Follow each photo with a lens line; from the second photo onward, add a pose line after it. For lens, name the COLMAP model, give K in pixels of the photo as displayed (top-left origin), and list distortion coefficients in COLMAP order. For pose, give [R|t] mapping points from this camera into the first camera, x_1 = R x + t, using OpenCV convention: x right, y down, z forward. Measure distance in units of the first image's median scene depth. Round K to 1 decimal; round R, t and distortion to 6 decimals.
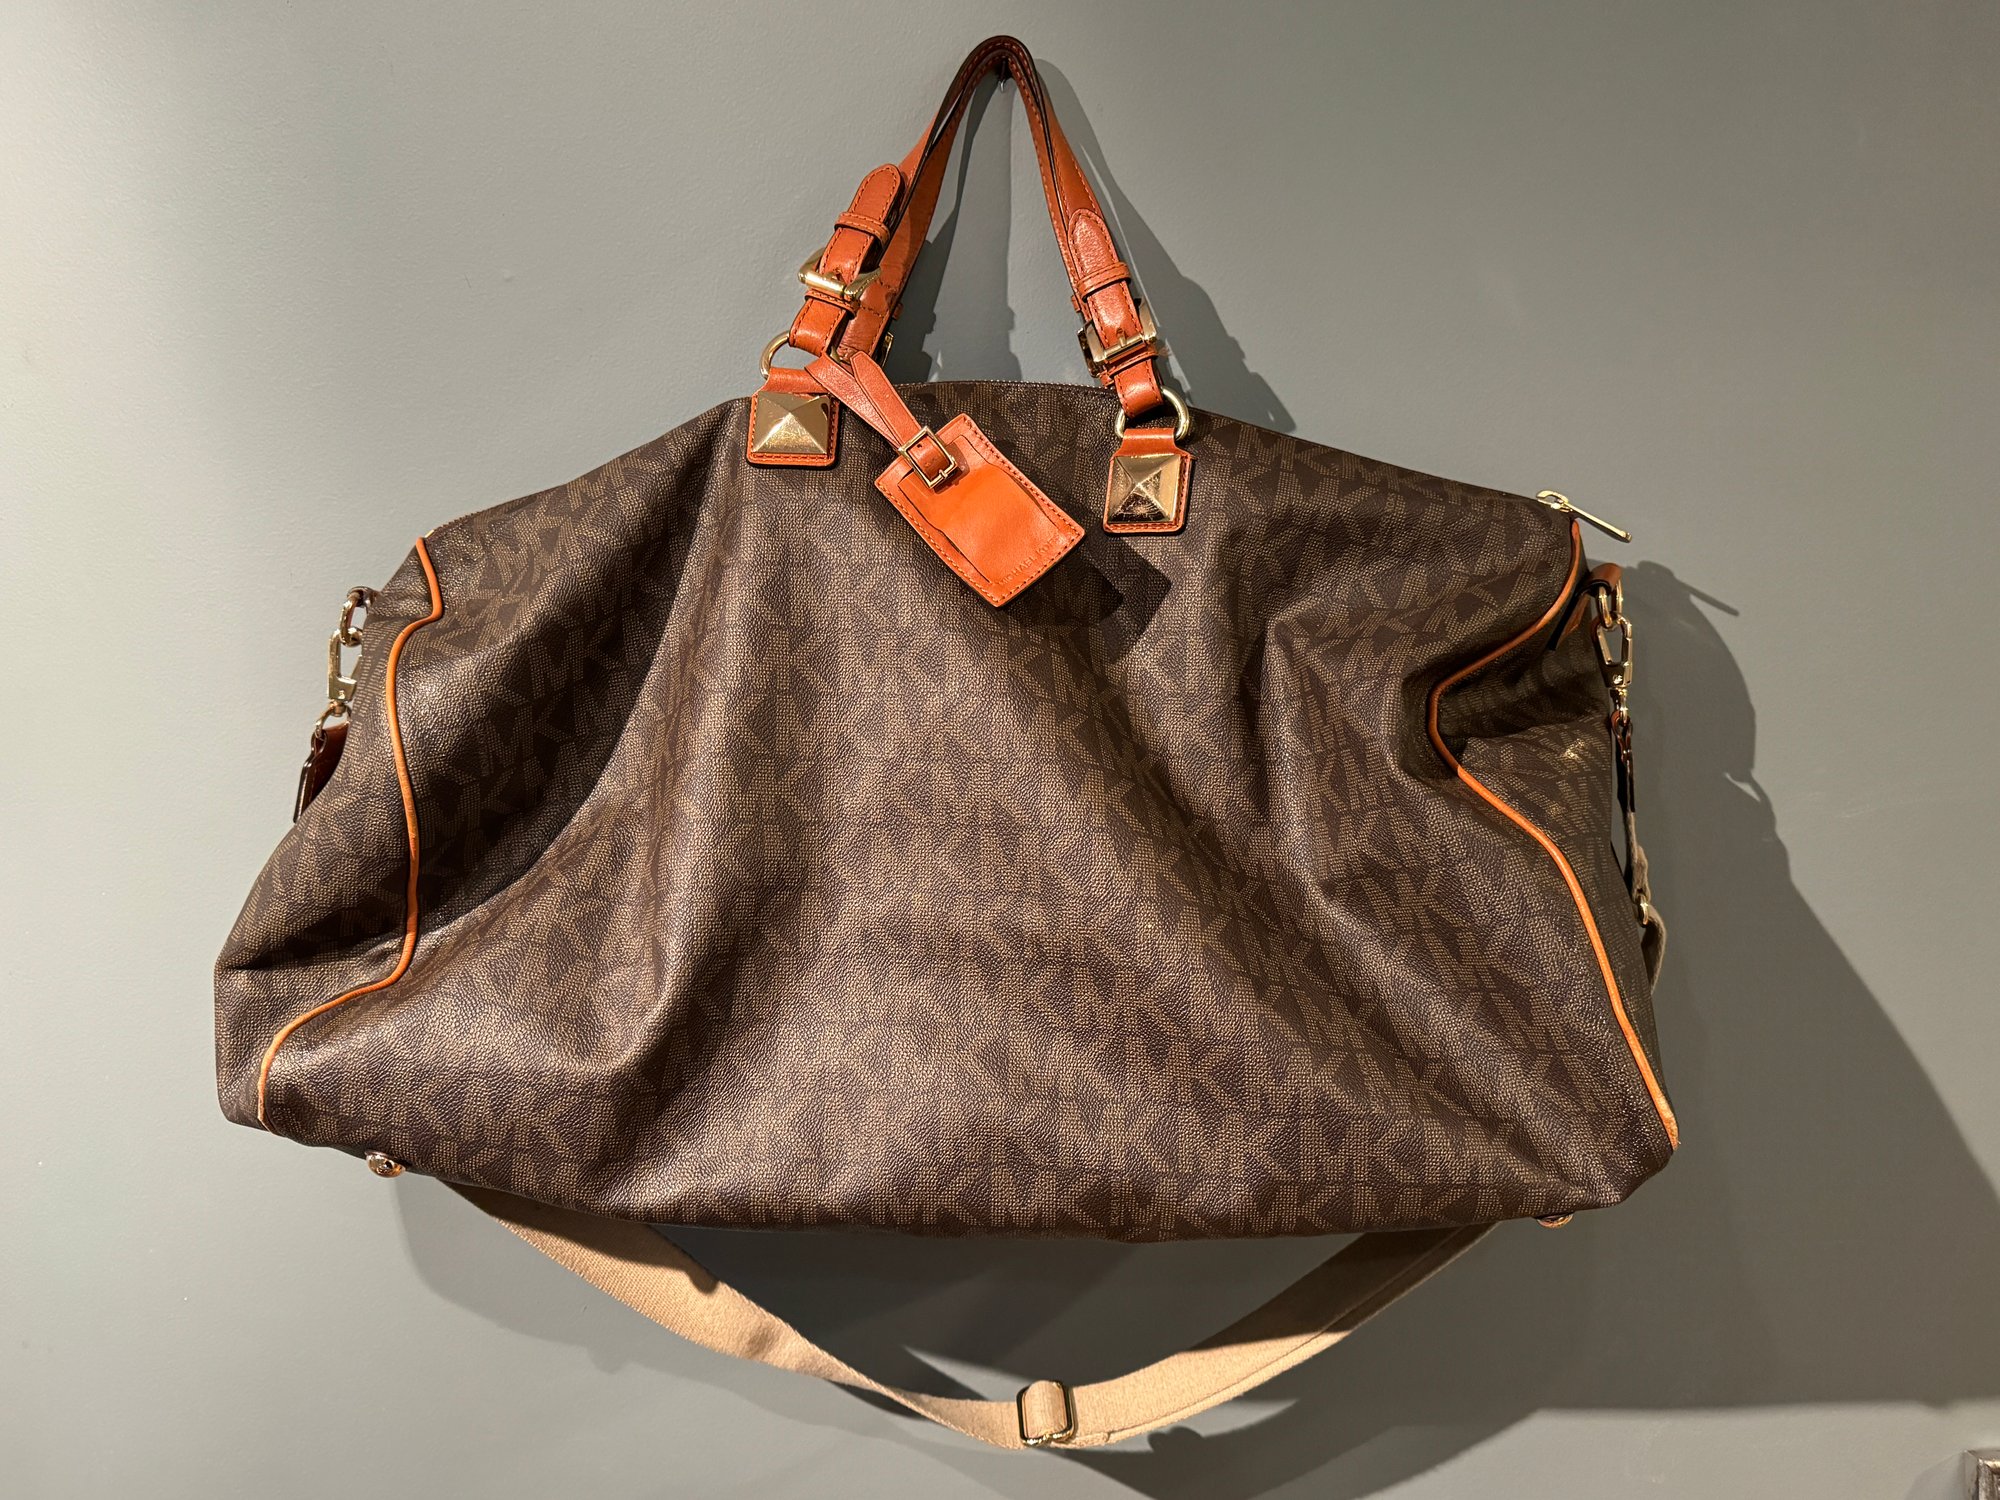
lens RADIAL K [[1512.0, 0, 1000.0], [0, 1512.0, 750.0], [0, 0, 1]] dist [0.311524, -0.000152]
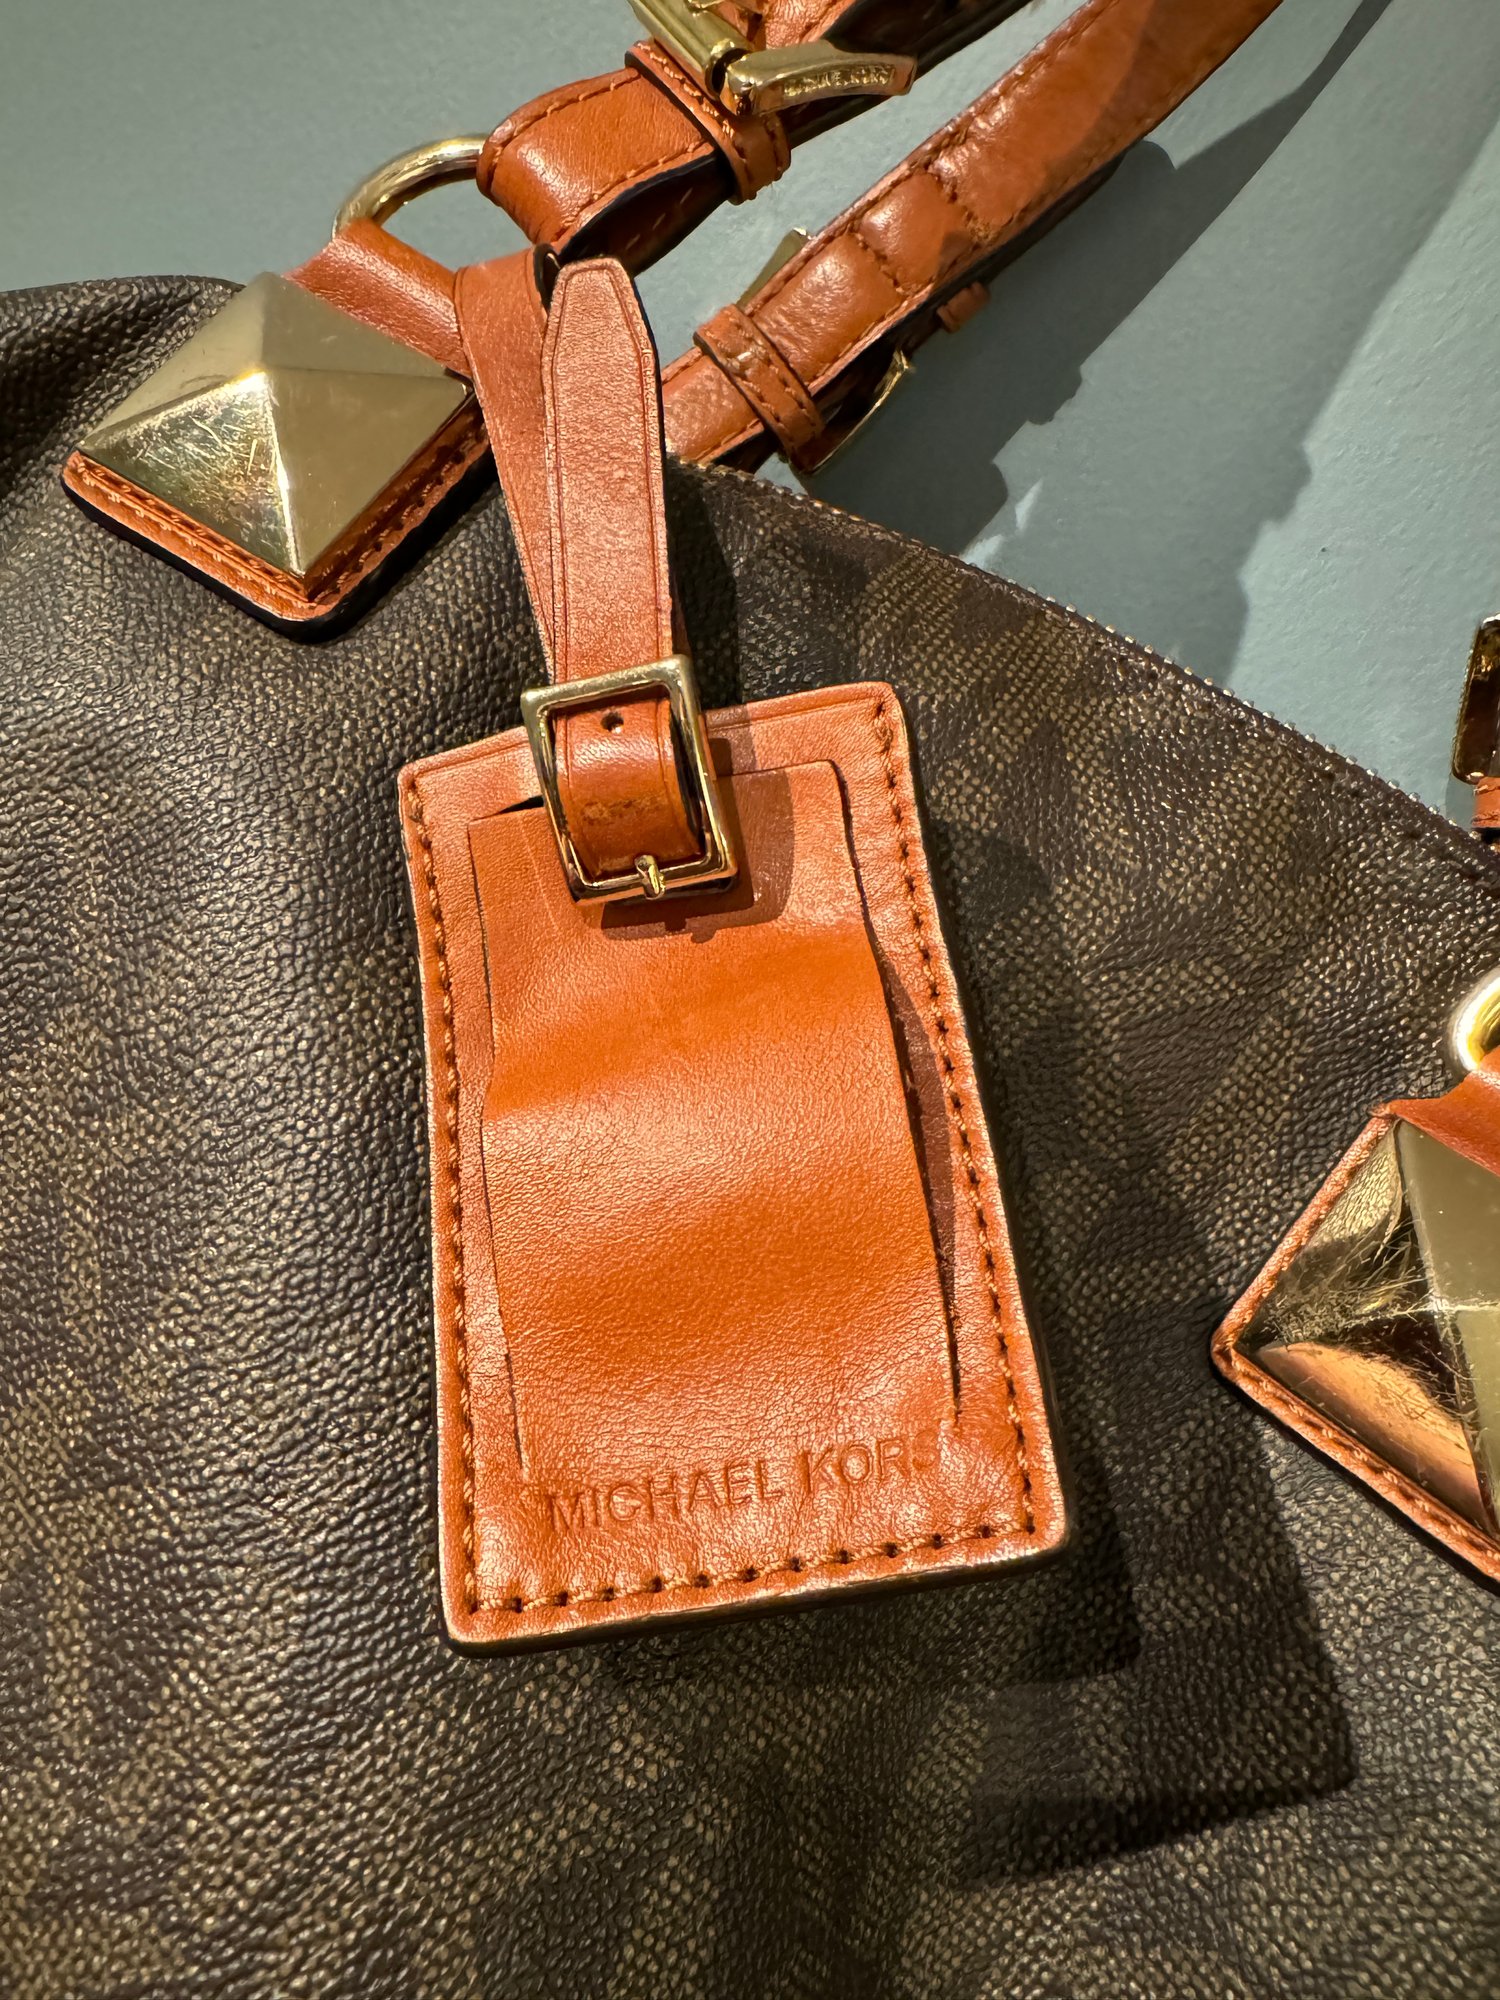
lens RADIAL K [[1599.0, 0, 750.0], [0, 1599.0, 1000.0], [0, 0, 1]] dist [0.007280, 0.005802]
pose [[0.855130, 0.483092, -0.188080, 0.026608], [-0.477089, 0.875290, 0.079076, -0.184575], [0.202826, 0.022111, 0.978965, 0.753253]]
